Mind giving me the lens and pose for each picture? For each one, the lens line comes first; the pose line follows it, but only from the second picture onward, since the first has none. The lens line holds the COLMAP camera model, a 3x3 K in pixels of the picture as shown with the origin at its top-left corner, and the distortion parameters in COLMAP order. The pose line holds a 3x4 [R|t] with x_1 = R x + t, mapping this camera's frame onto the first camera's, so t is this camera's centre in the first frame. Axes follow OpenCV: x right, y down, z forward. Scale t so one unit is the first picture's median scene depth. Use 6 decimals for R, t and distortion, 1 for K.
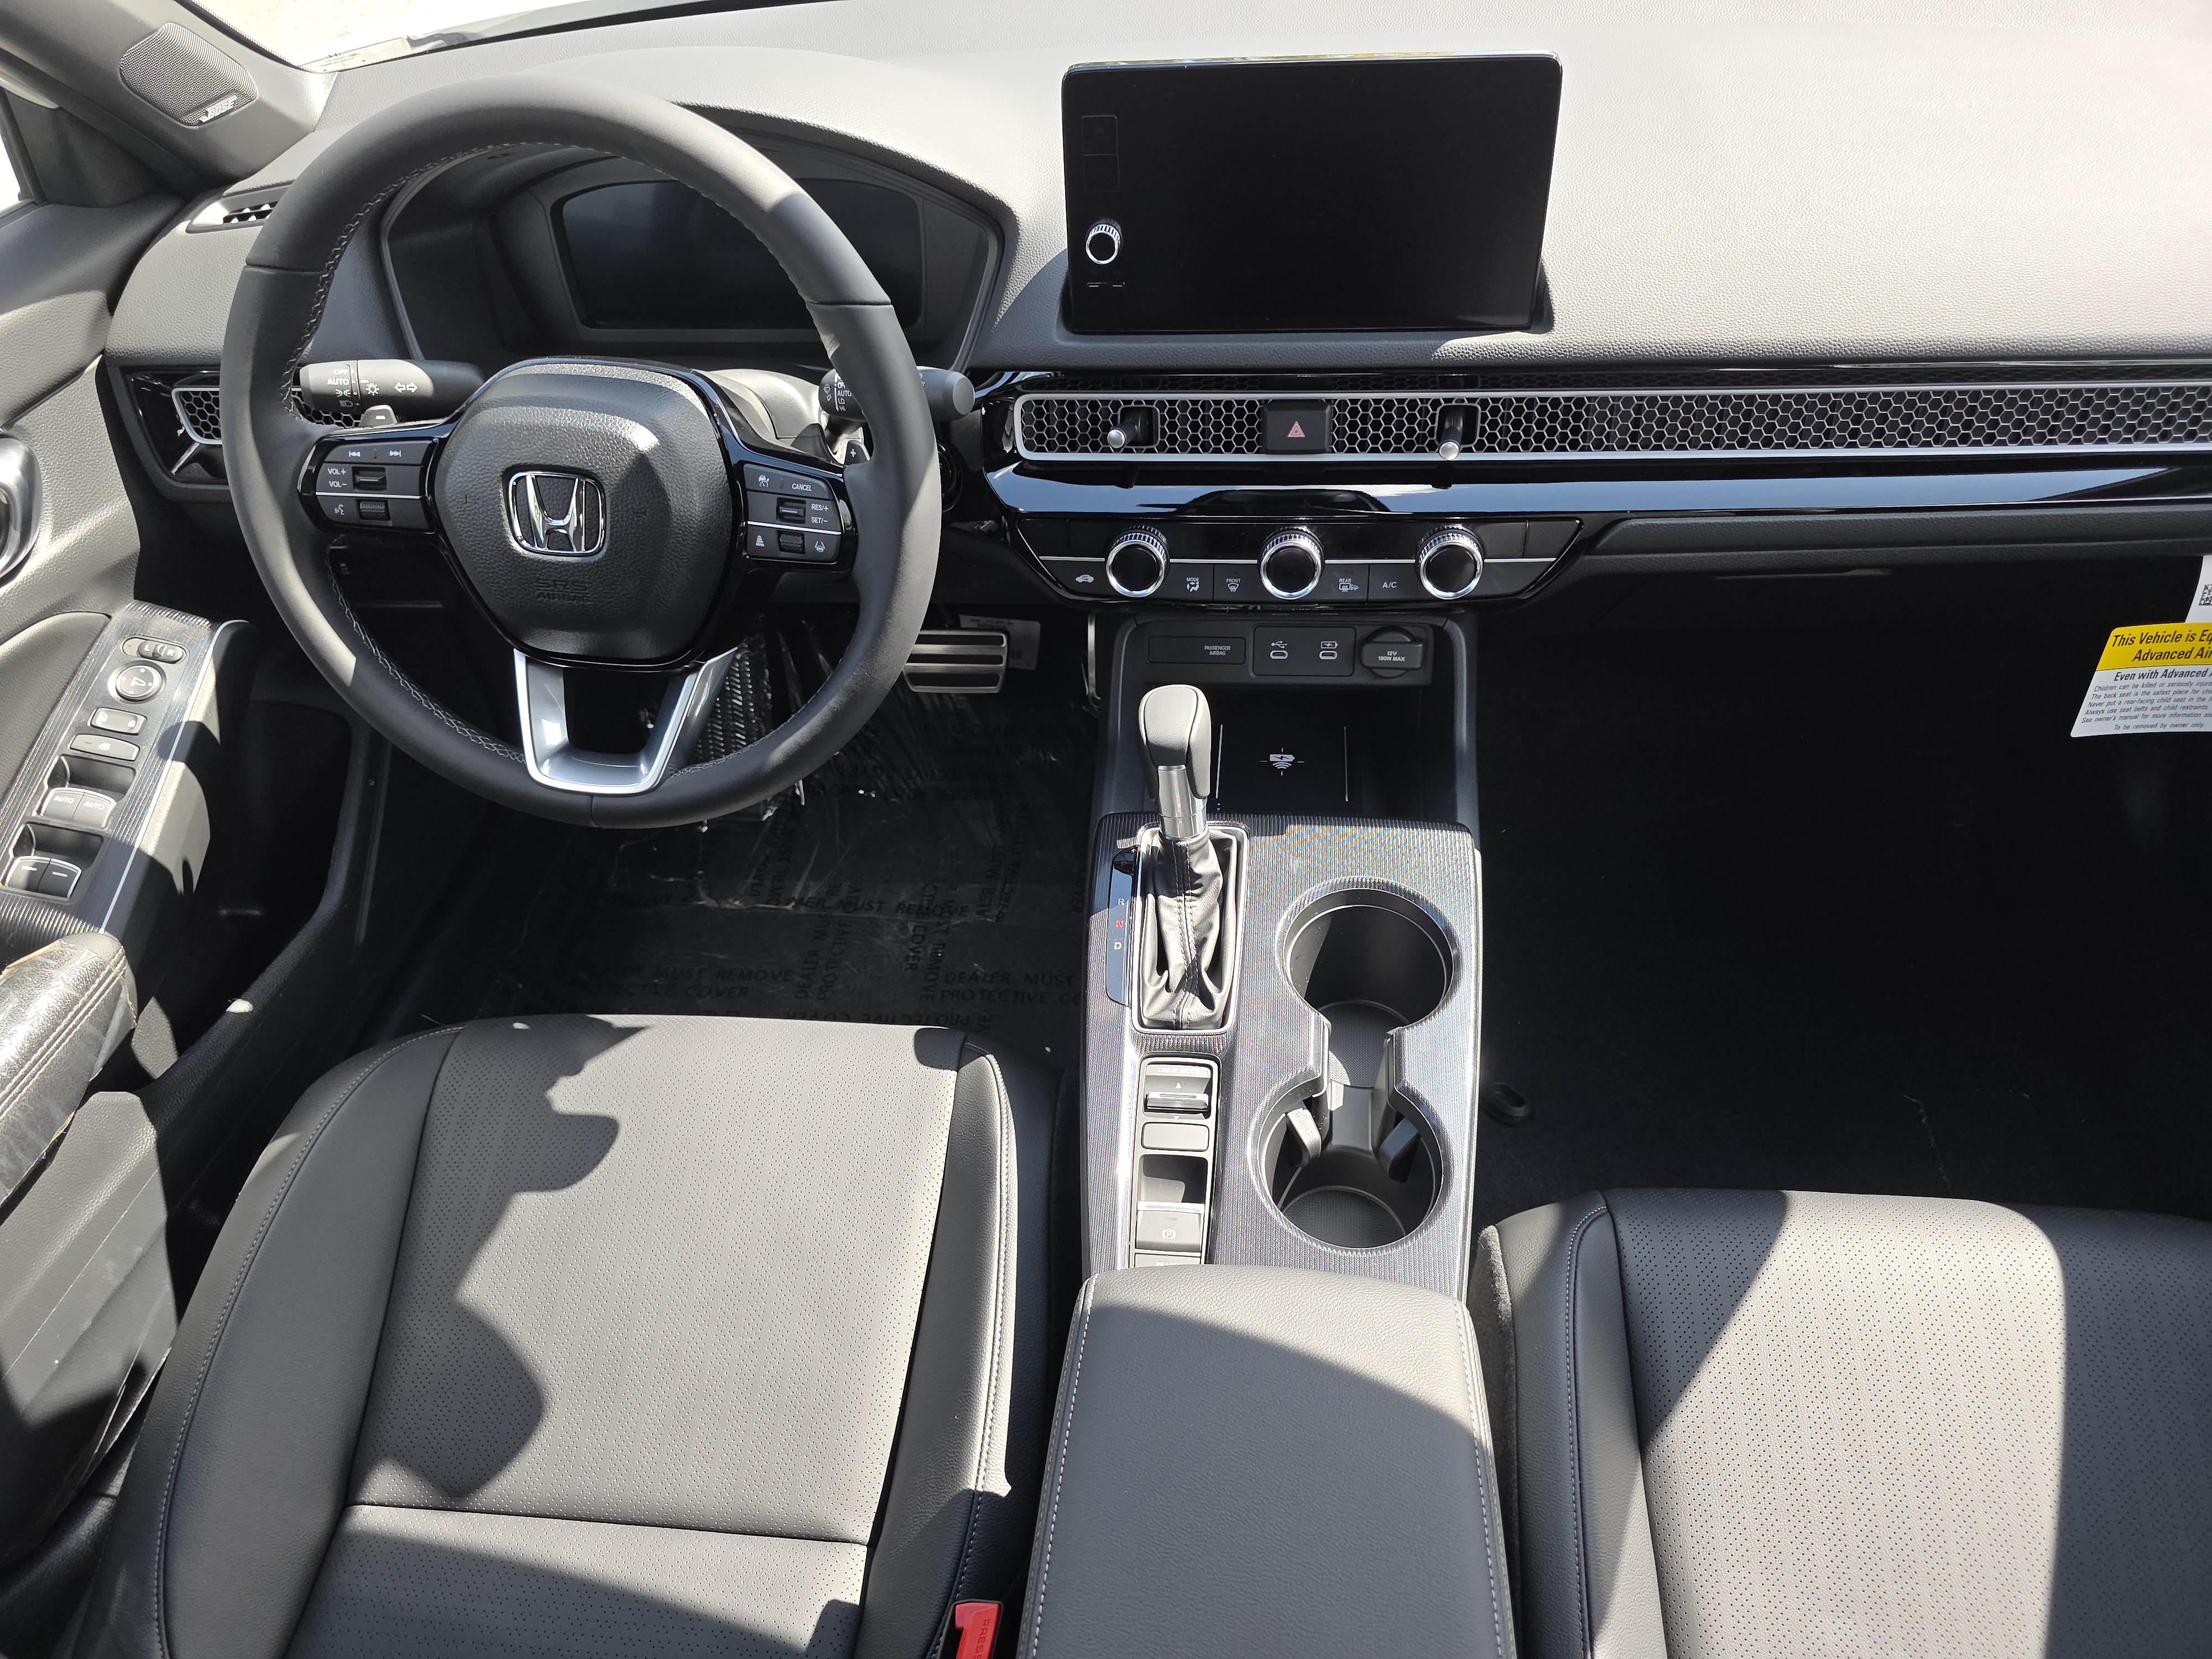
lens RADIAL K [[1454.8, 0, 1106.0], [0, 1454.8, 829.5], [0, 0, 1]] dist [0.044701, -0.054608]
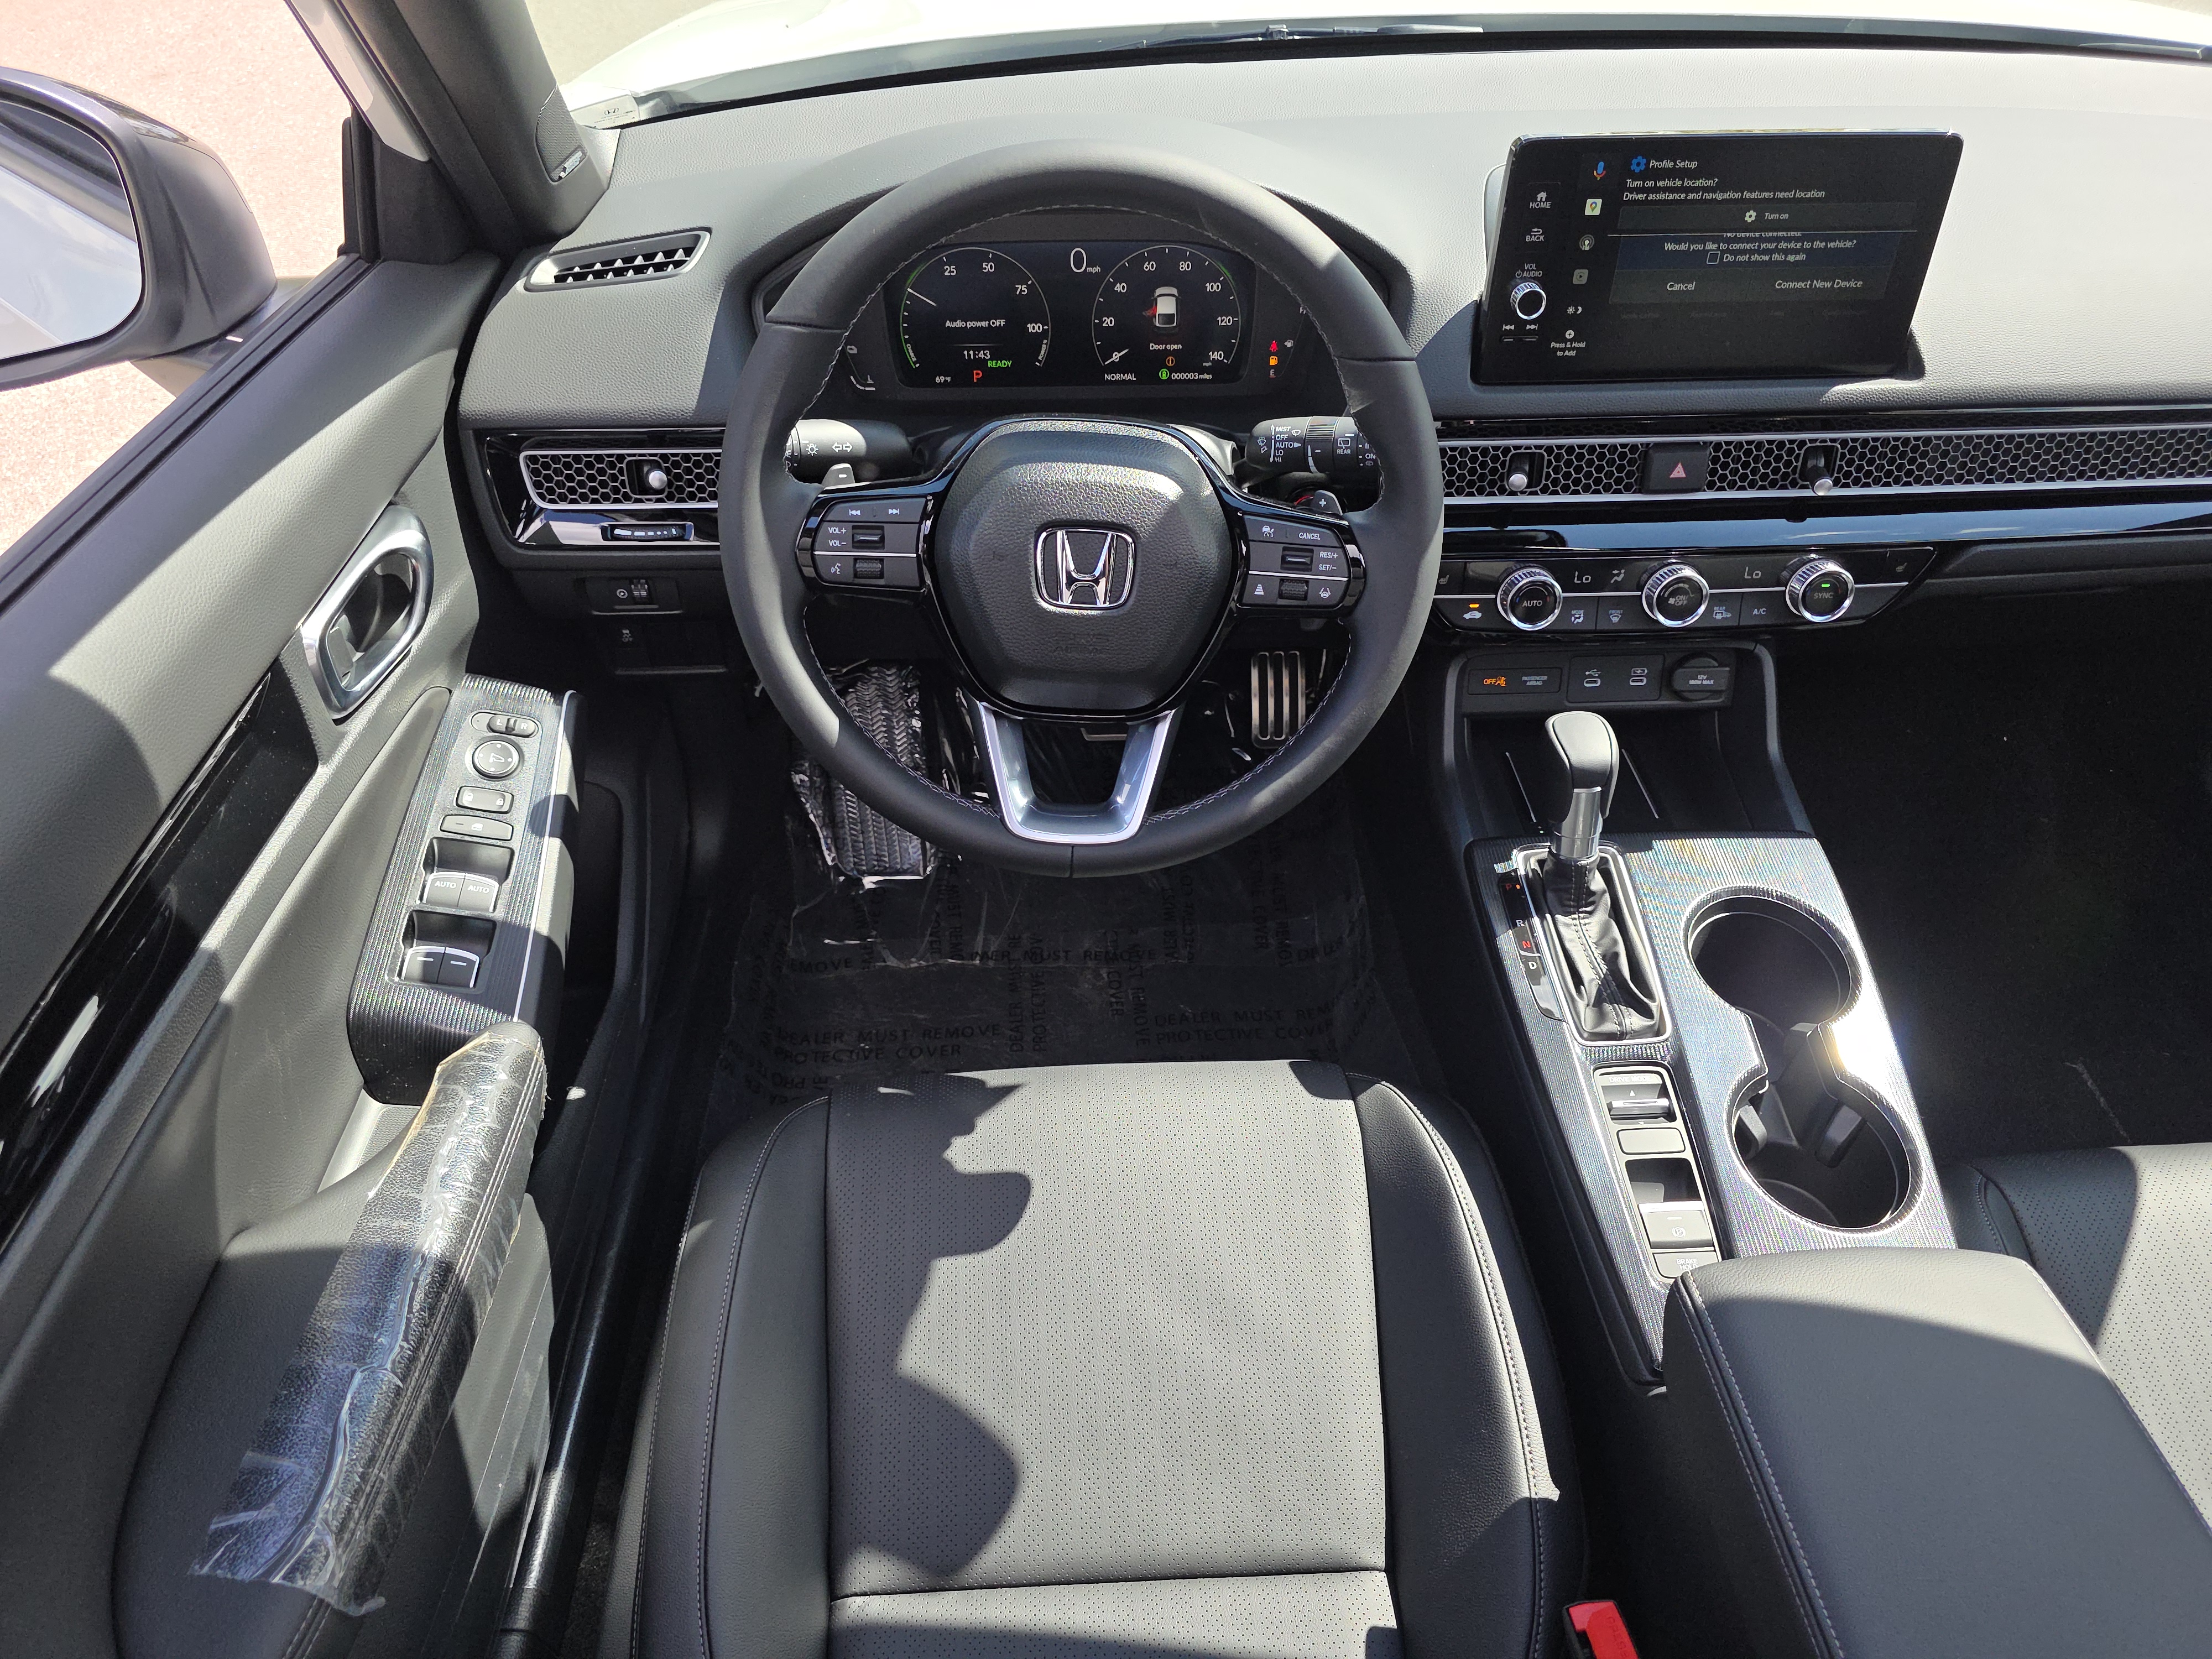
lens RADIAL K [[1454.8, 0, 1106.0], [0, 1454.8, 829.5], [0, 0, 1]] dist [0.044701, -0.054608]
pose [[0.988498, -0.052697, 0.141758, -0.438599], [0.057556, 0.997879, -0.030397, -0.002494], [-0.139855, 0.038206, 0.989435, 0.005660]]
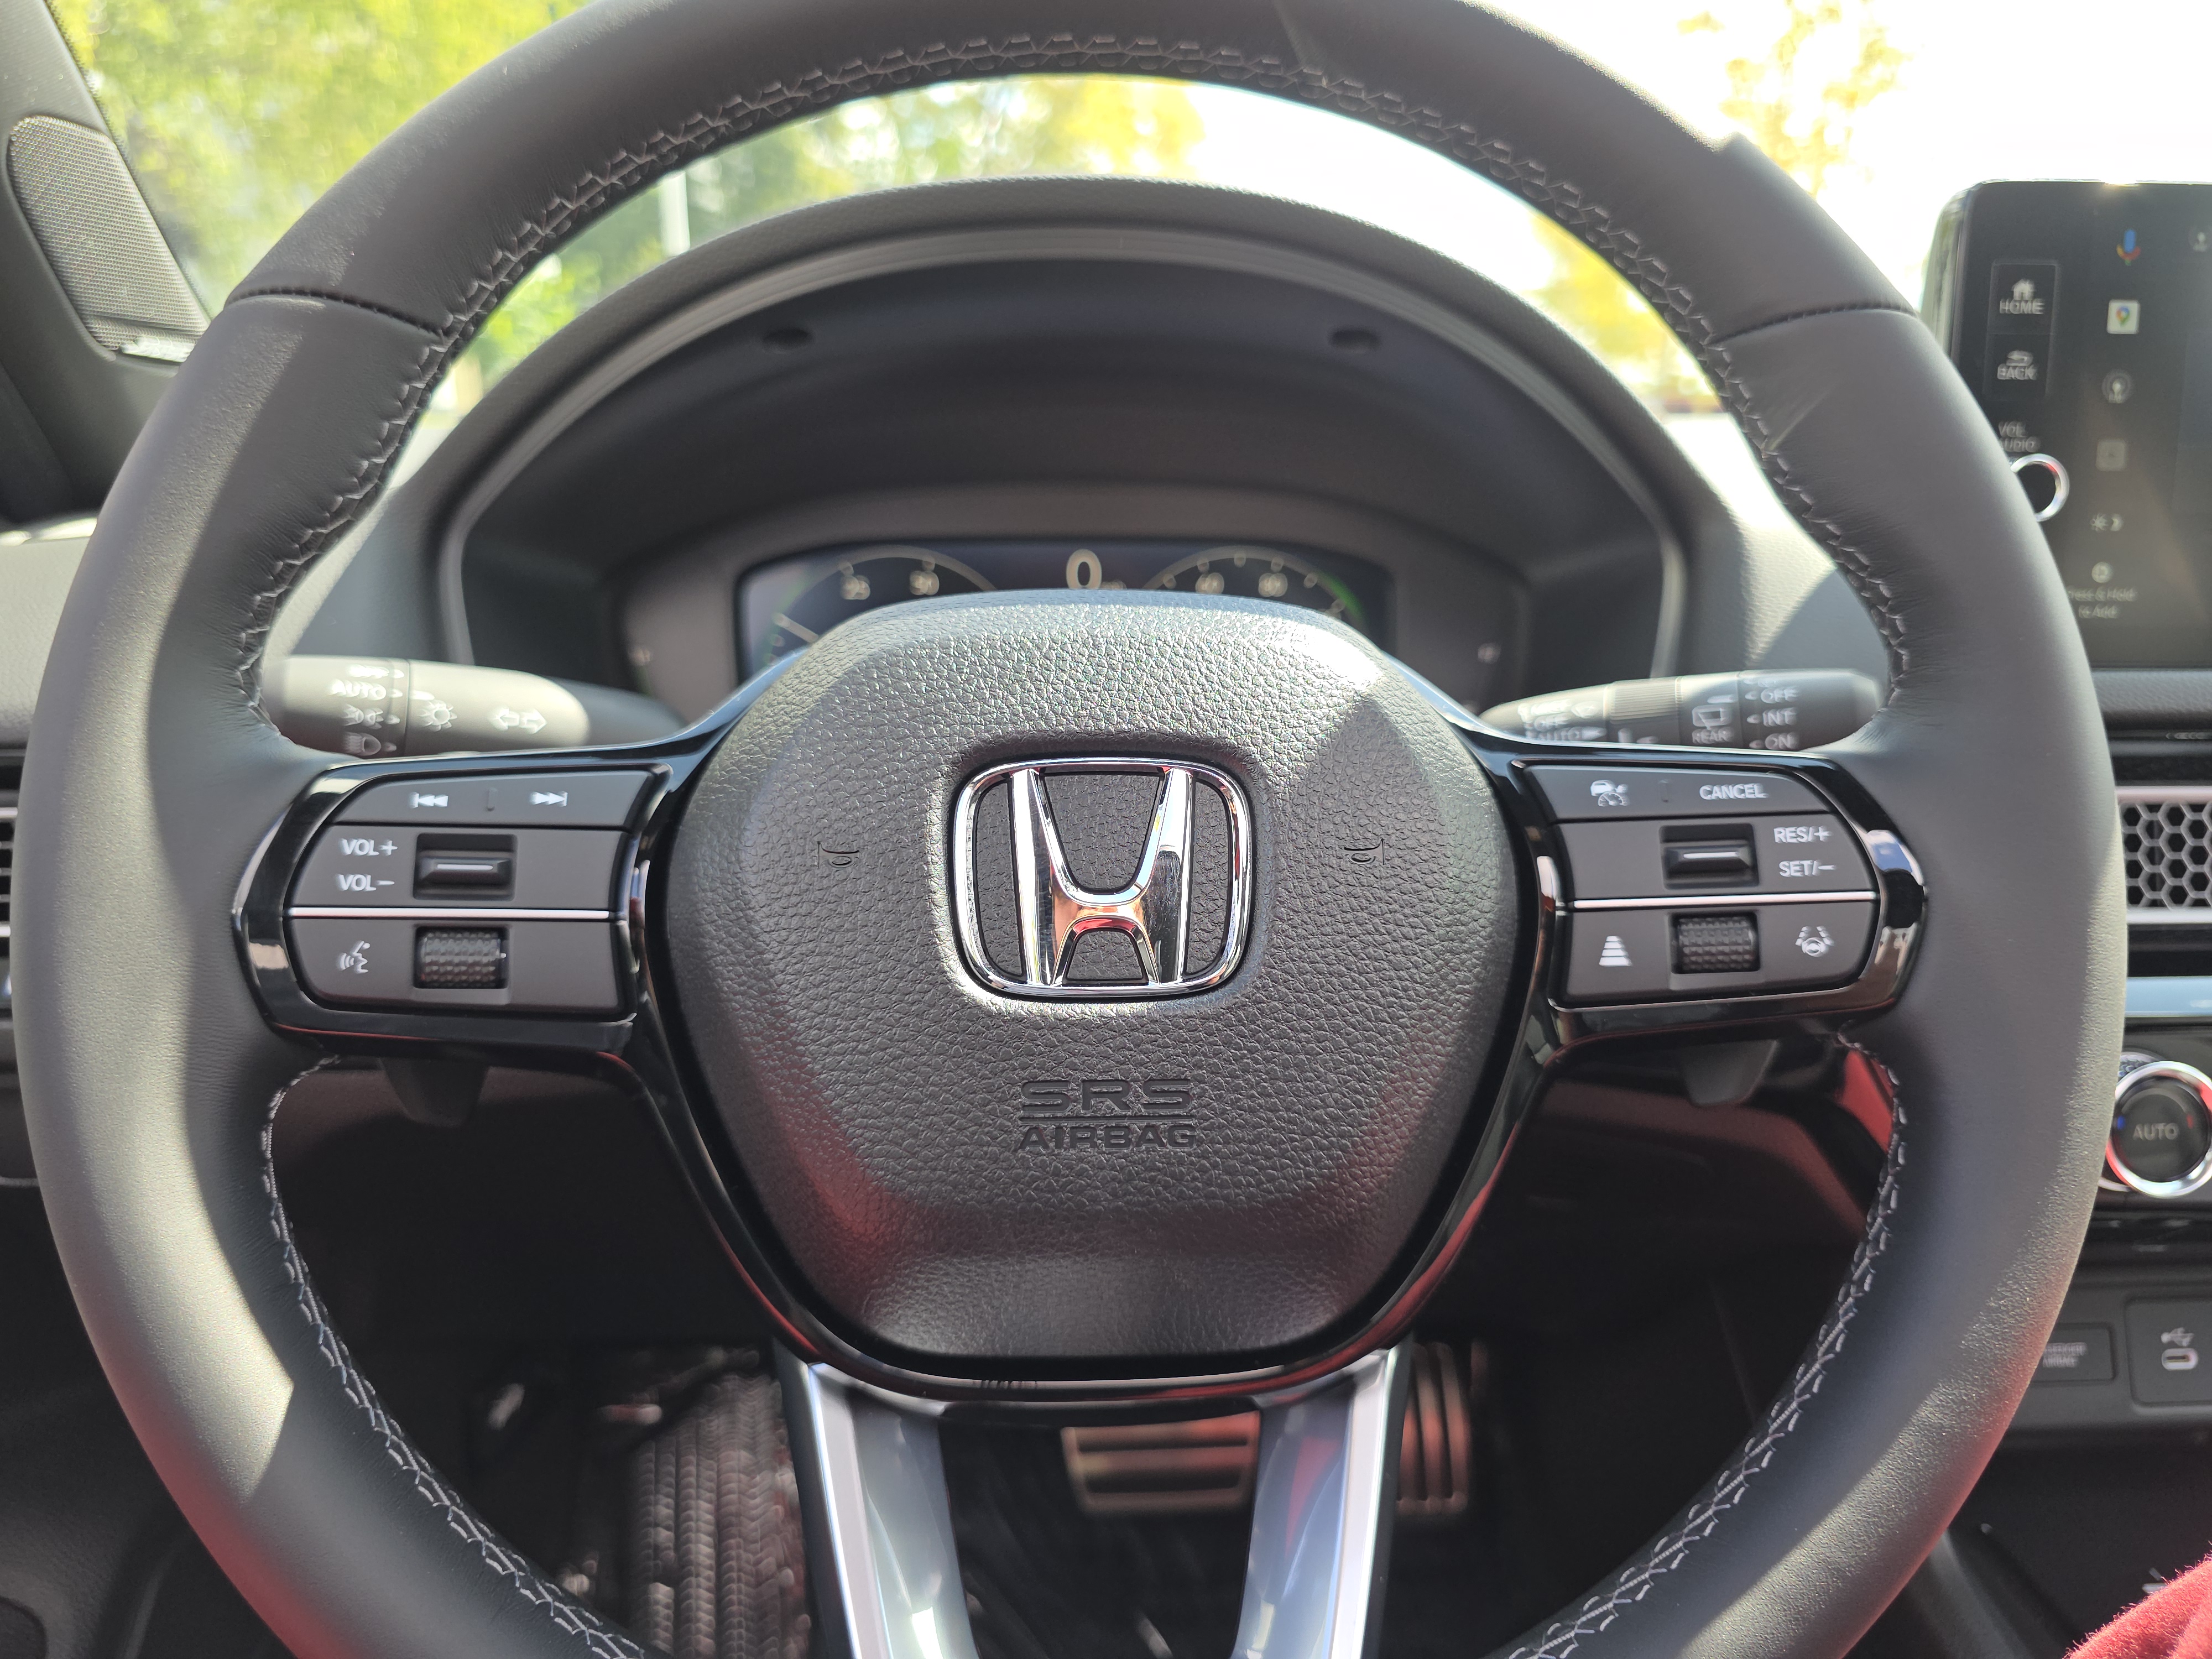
lens RADIAL K [[1559.7, 0, 1106.0], [0, 1559.7, 829.5], [0, 0, 1]] dist [0.000569, 0.000028]
pose [[0.983796, -0.043257, 0.173994, -0.371725], [0.123210, 0.868115, -0.480829, -0.049189], [-0.130248, 0.494475, 0.859378, 0.592754]]
